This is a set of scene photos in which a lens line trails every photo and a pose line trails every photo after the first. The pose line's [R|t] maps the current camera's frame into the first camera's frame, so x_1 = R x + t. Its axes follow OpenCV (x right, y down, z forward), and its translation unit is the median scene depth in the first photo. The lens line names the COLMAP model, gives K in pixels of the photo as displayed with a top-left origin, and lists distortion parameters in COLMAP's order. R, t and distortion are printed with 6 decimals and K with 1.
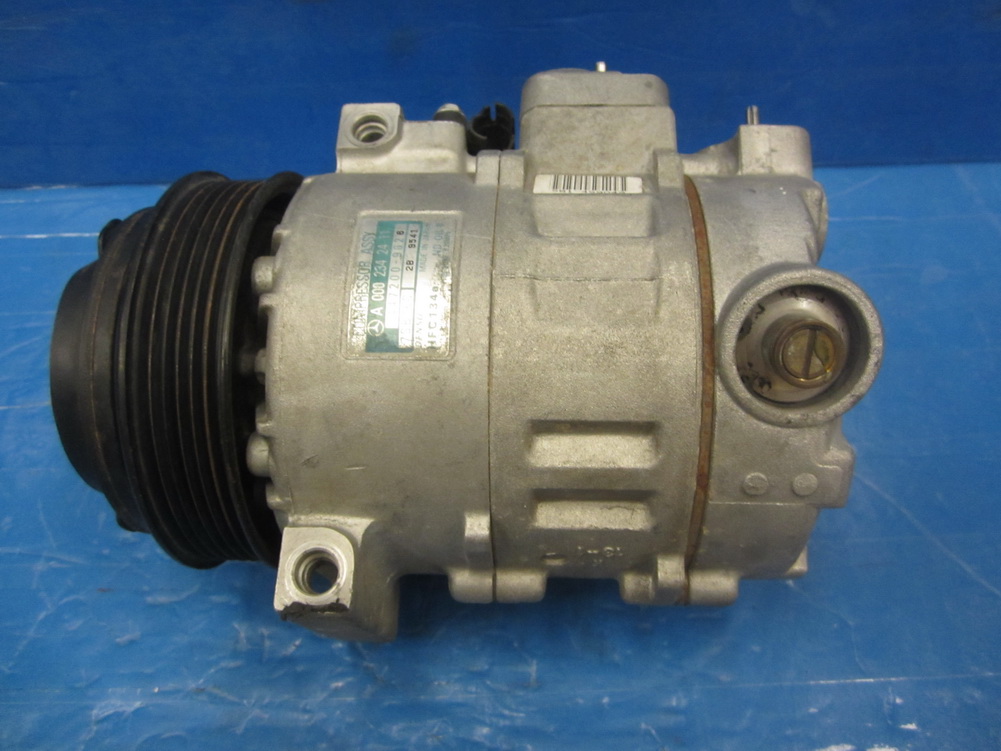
lens RADIAL K [[835.0, 0, 502.1], [0, 835.0, 376.7], [0, 0, 1]] dist [-0.078523, 0.042983]
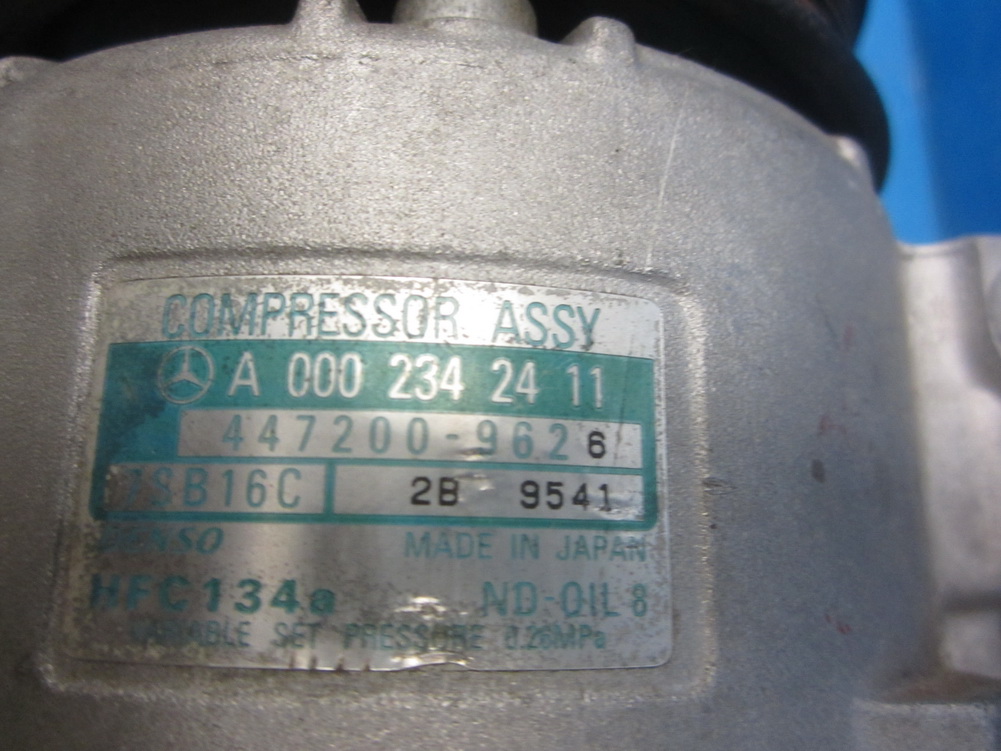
lens RADIAL K [[835.0, 0, 500.9], [0, 835.0, 371.4], [0, 0, 1]] dist [-0.078523, 0.042983]
pose [[0.008838, 0.977865, -0.209052, -0.093149], [-0.941846, 0.078373, 0.326778, -0.236510], [0.335929, 0.194006, 0.921690, 0.766216]]
